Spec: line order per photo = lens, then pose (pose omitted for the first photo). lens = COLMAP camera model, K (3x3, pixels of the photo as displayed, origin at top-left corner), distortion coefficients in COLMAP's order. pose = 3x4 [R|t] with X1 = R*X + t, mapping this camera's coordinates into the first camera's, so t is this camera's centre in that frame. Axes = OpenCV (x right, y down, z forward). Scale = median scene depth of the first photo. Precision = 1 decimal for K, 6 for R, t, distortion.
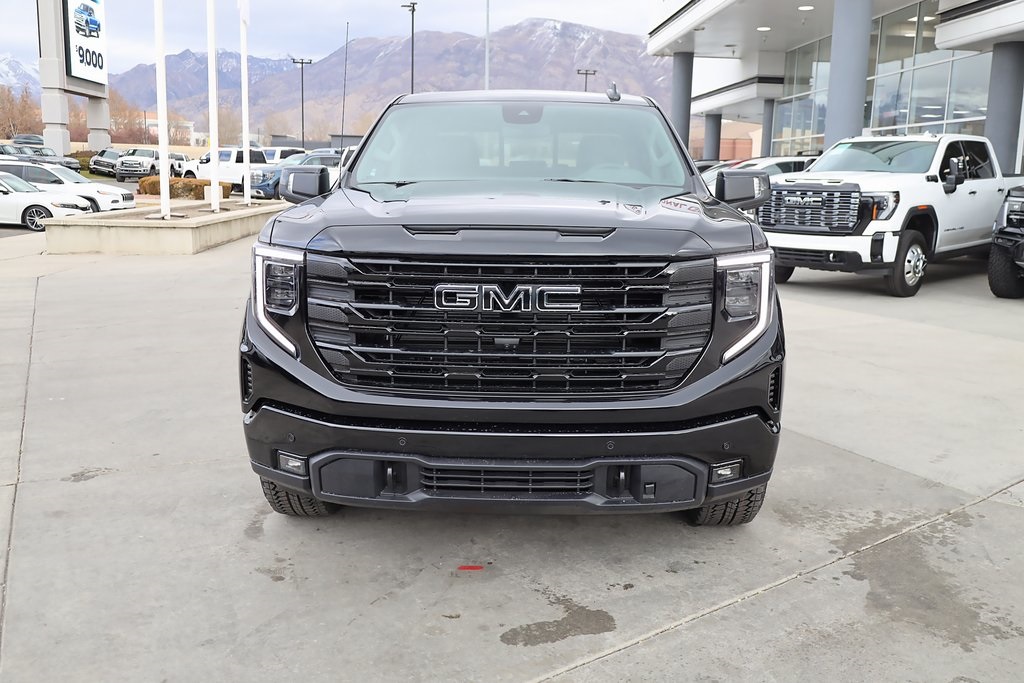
lens RADIAL K [[886.8, 0, 513.4], [0, 886.8, 341.3], [0, 0, 1]] dist [-0.017344, 0.007563]
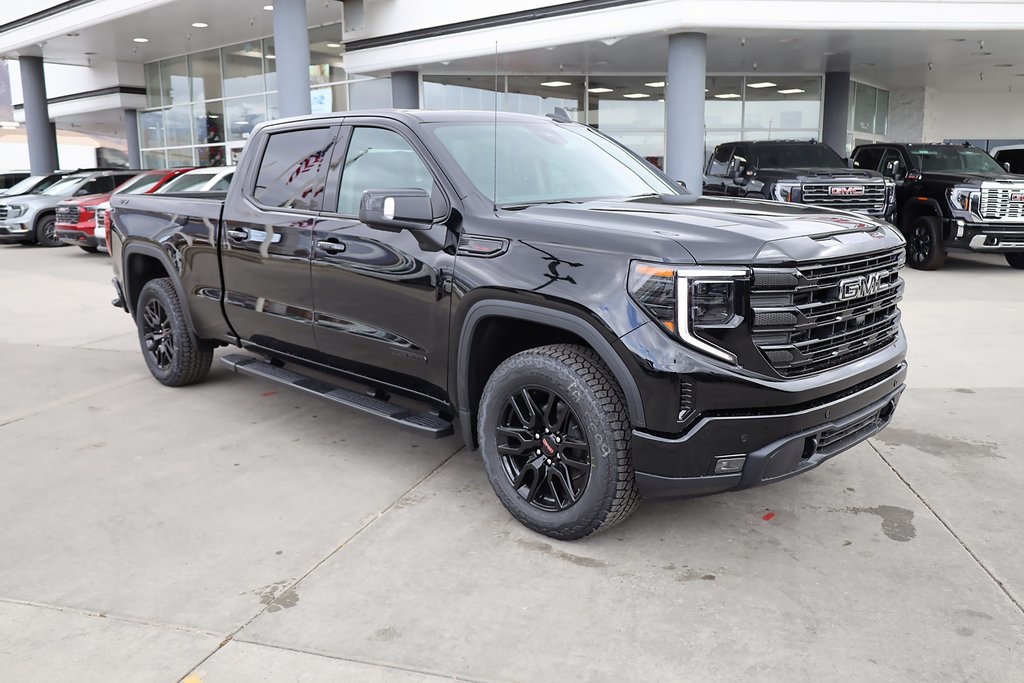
lens RADIAL K [[827.5, 0, 494.3], [0, 827.5, 347.5], [0, 0, 1]] dist [-0.005003, -0.020664]
pose [[0.701417, -0.163035, 0.693854, -1.020252], [0.153834, 0.985172, 0.075975, -0.111318], [-0.695952, 0.053448, 0.716097, 0.424760]]
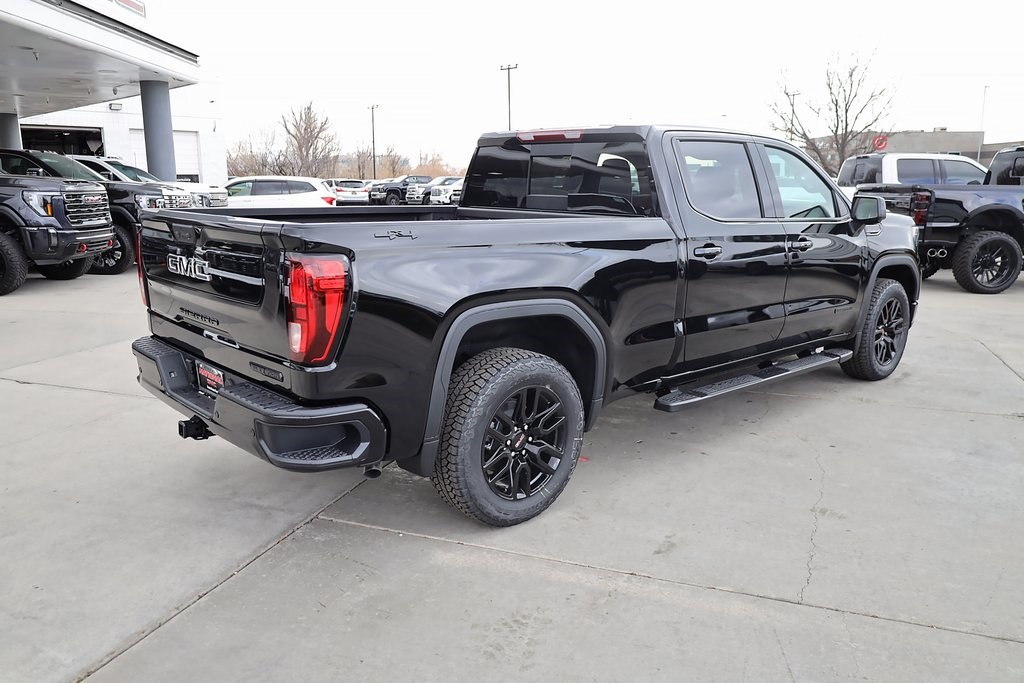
lens RADIAL K [[780.1, 0, 513.4], [0, 780.1, 341.6], [0, 0, 1]] dist [0.004958, -0.004308]
pose [[-0.697031, -0.160415, 0.698867, -0.965131], [0.121708, 0.934043, 0.335784, -0.605911], [-0.706637, 0.319110, -0.631533, 2.919691]]
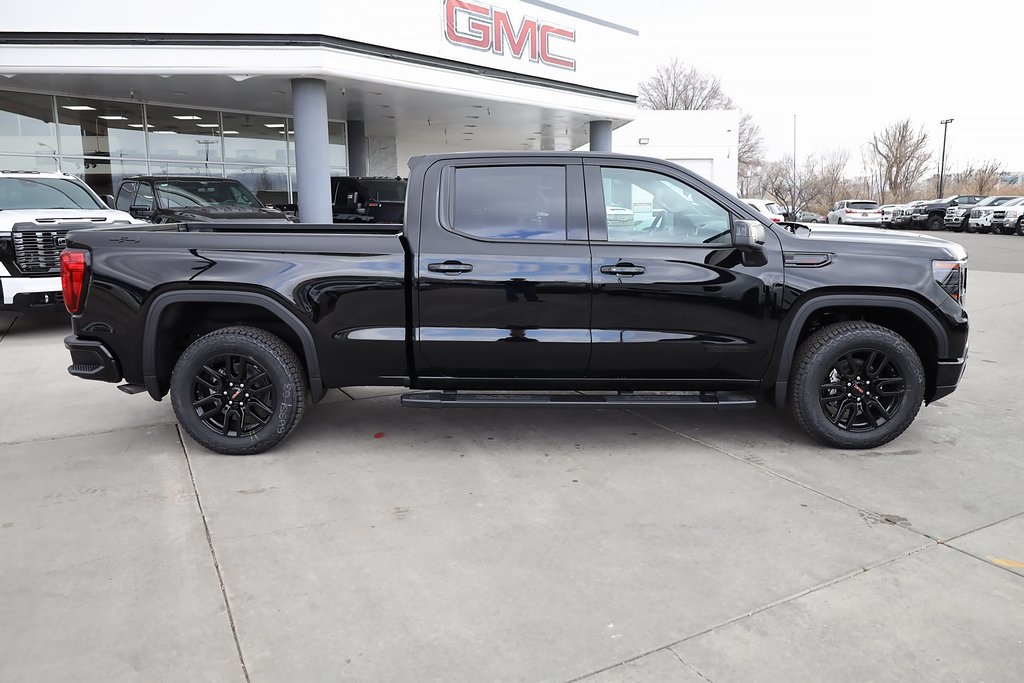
lens RADIAL K [[760.4, 0, 513.1], [0, 760.4, 334.6], [0, 0, 1]] dist [-0.006205, -0.002325]
pose [[-0.025366, -0.183806, 0.982635, -1.643705], [0.192461, 0.963665, 0.185226, -0.389033], [-0.980977, 0.193817, 0.010931, 1.725725]]
